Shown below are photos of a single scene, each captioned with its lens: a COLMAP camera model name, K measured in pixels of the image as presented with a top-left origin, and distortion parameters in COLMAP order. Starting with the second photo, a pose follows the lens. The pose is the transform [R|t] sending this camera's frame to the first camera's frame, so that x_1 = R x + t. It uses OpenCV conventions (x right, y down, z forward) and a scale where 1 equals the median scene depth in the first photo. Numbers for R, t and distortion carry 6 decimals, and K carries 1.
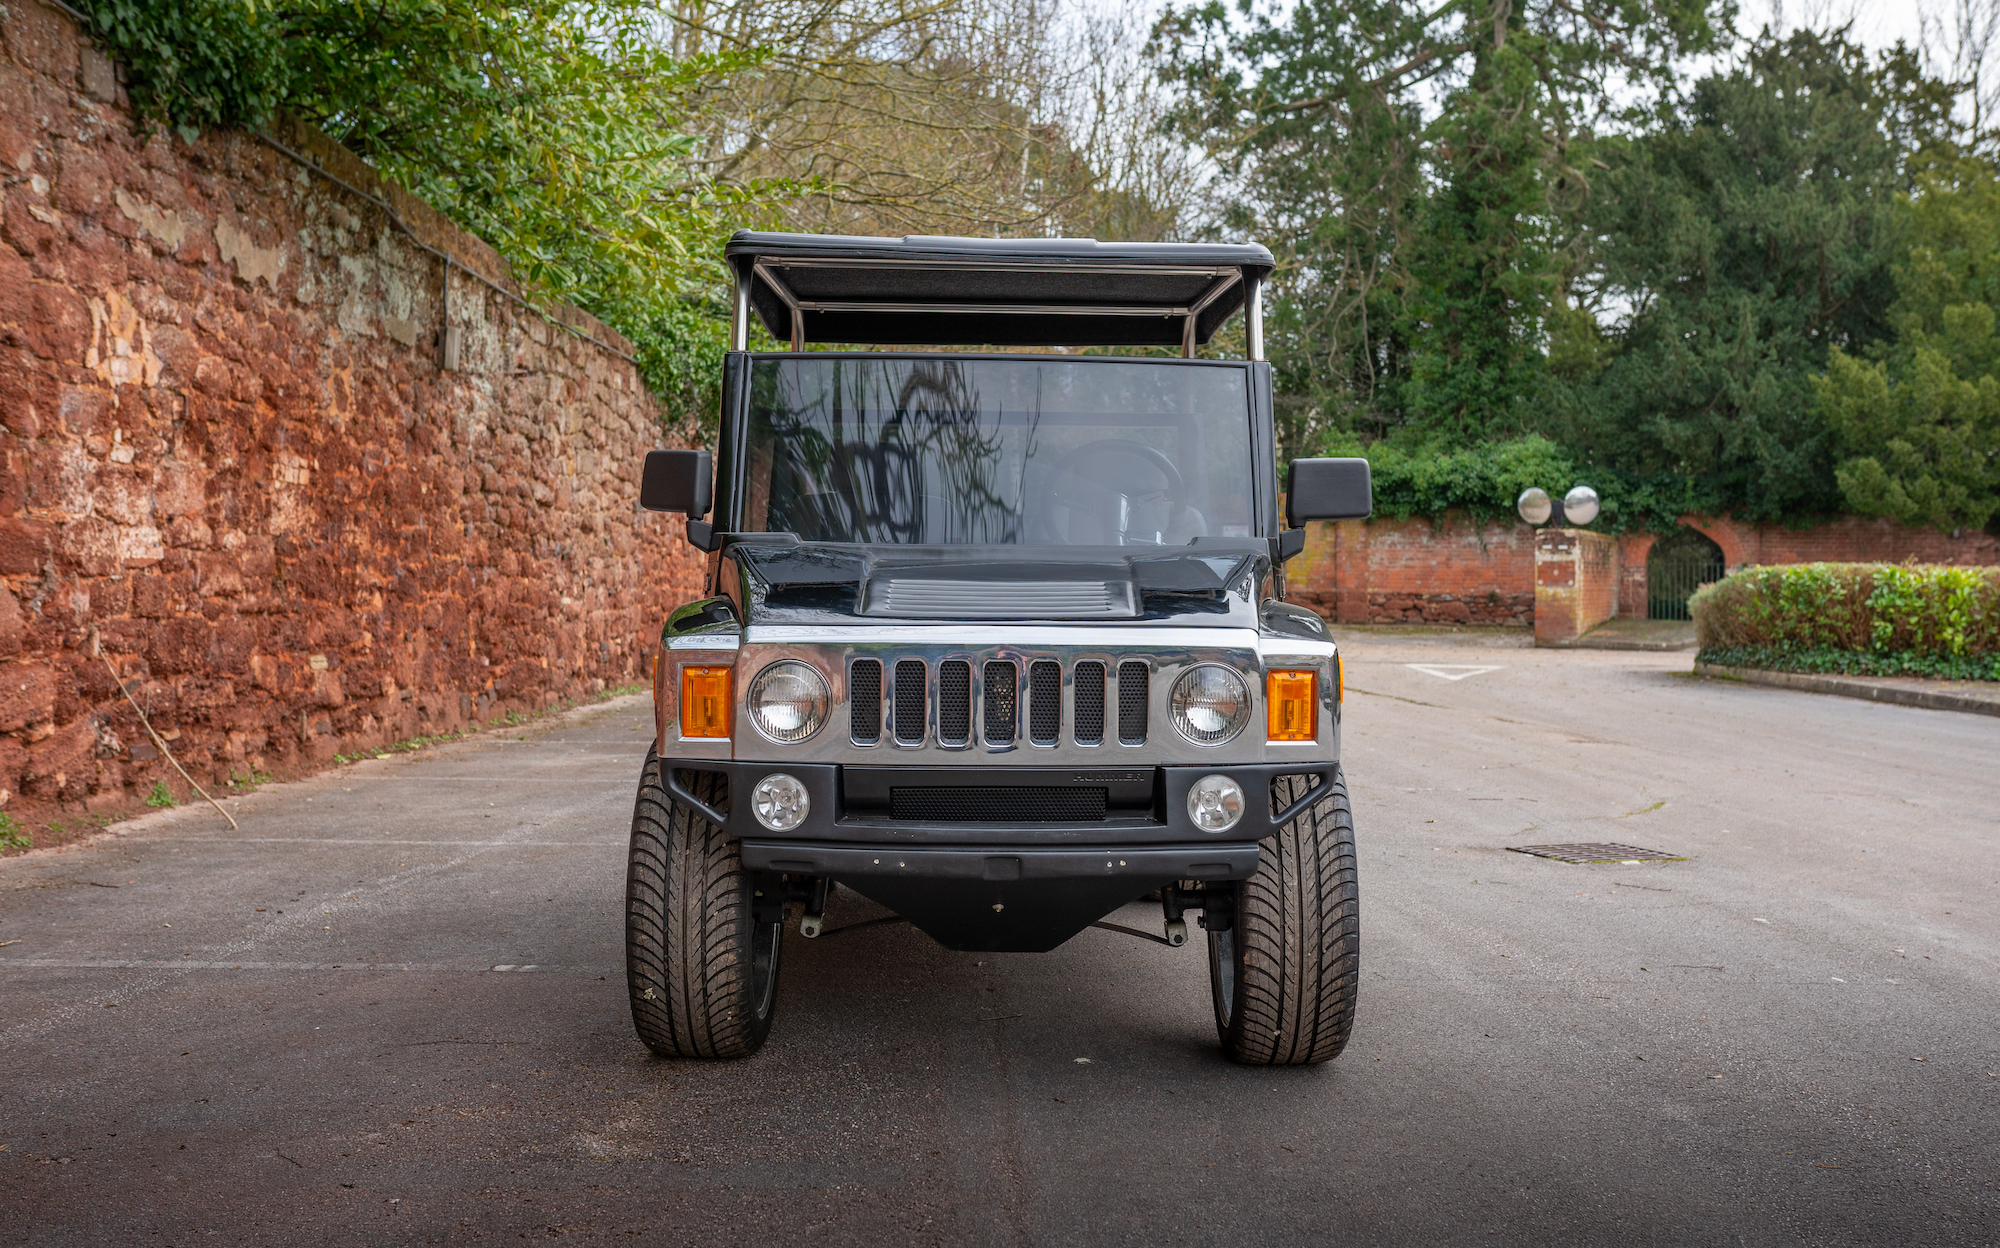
lens RADIAL K [[1986.4, 0, 1002.5], [0, 1986.4, 620.7], [0, 0, 1]] dist [-0.035160, 0.000000]
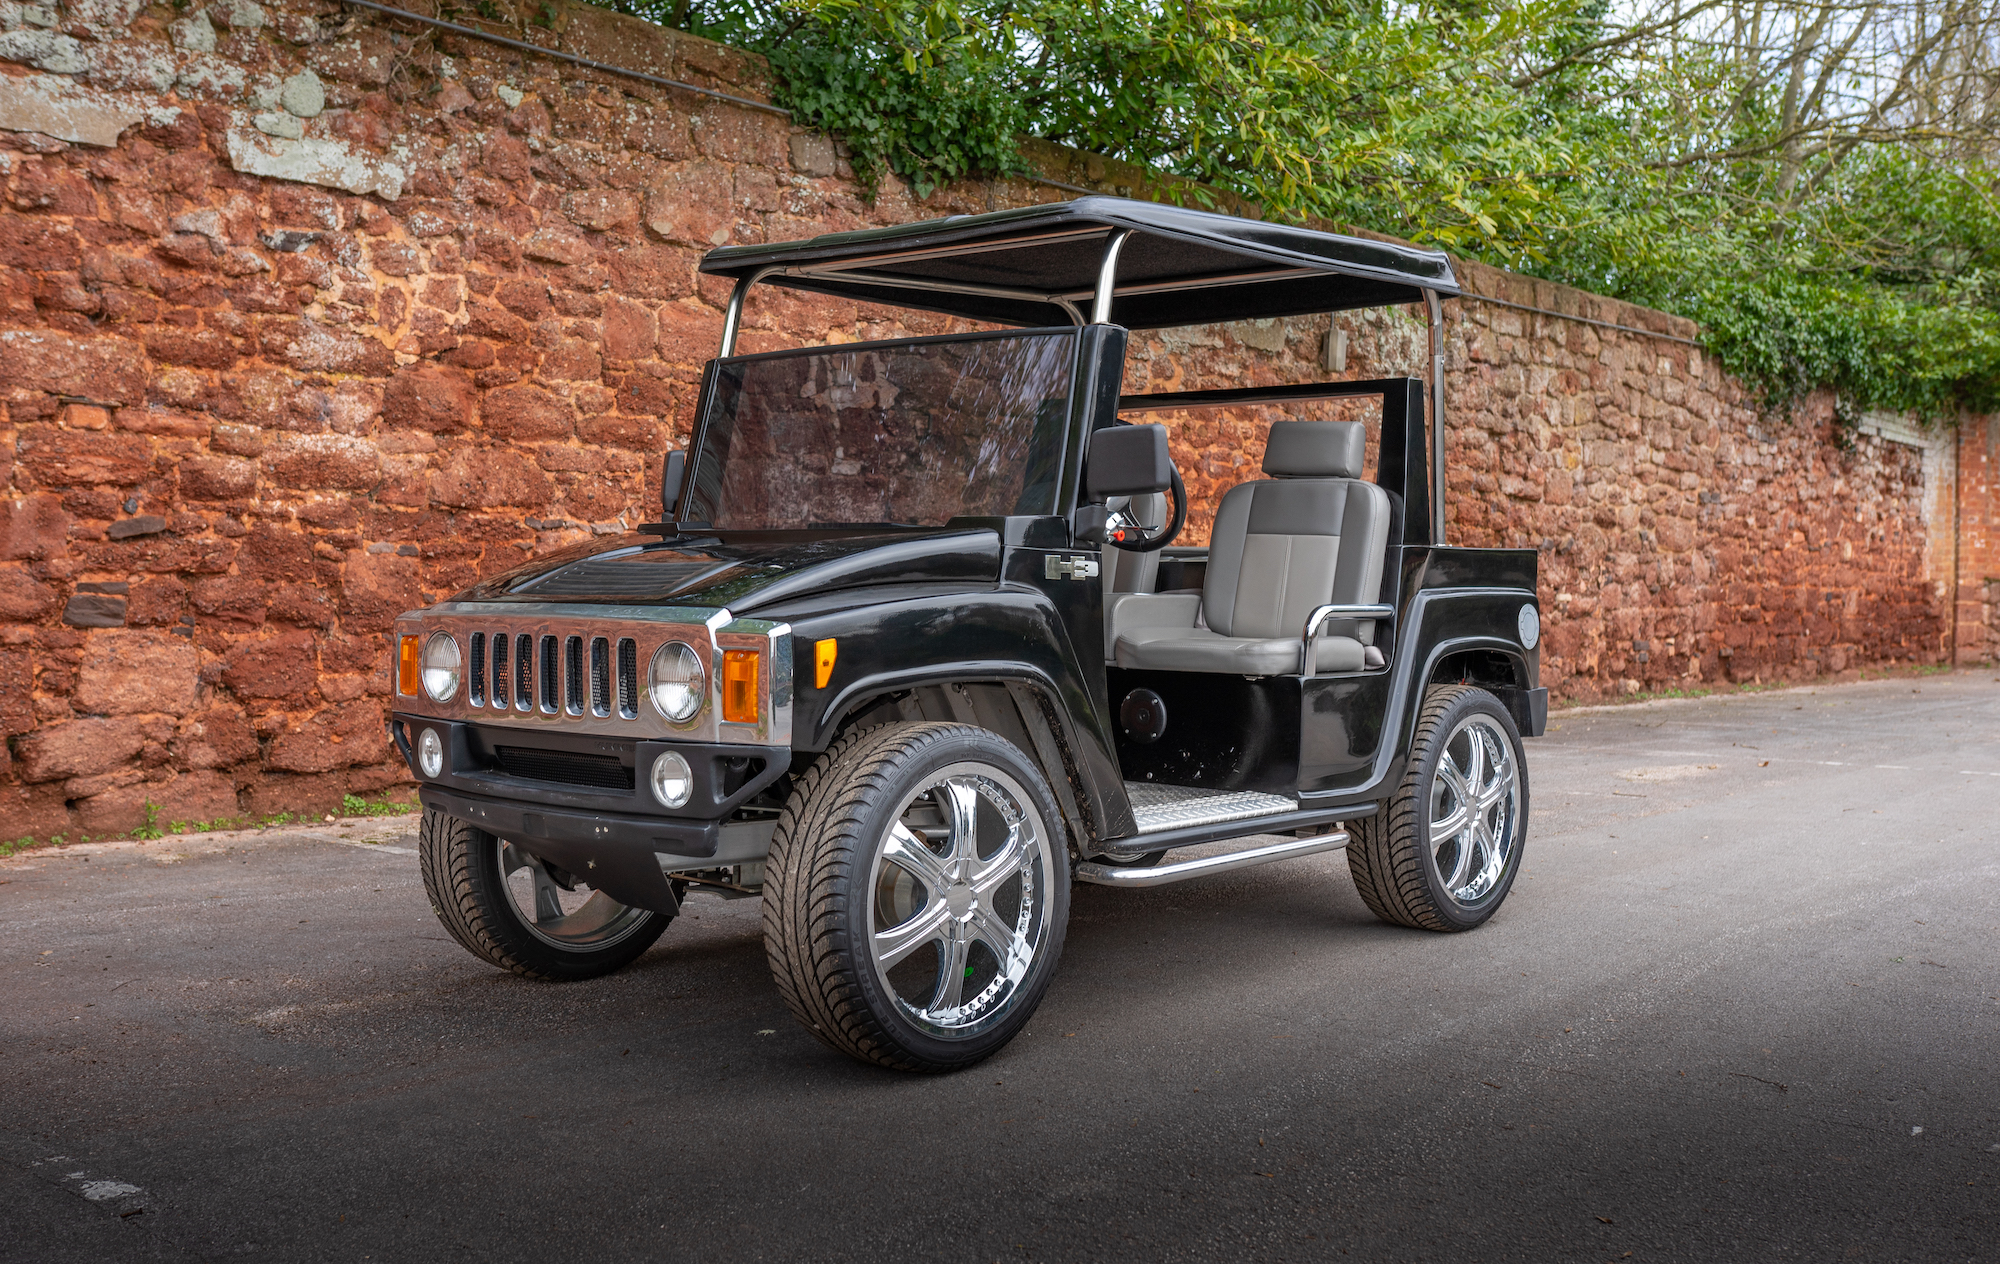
lens RADIAL K [[2024.1, 0, 992.1], [0, 2024.1, 621.0], [0, 0, 1]] dist [-0.037492, 0.000000]
pose [[0.740851, 0.018275, -0.671421, 0.348556], [-0.017358, 0.999817, 0.008060, -0.002130], [0.671445, 0.005683, 0.741033, 0.116794]]
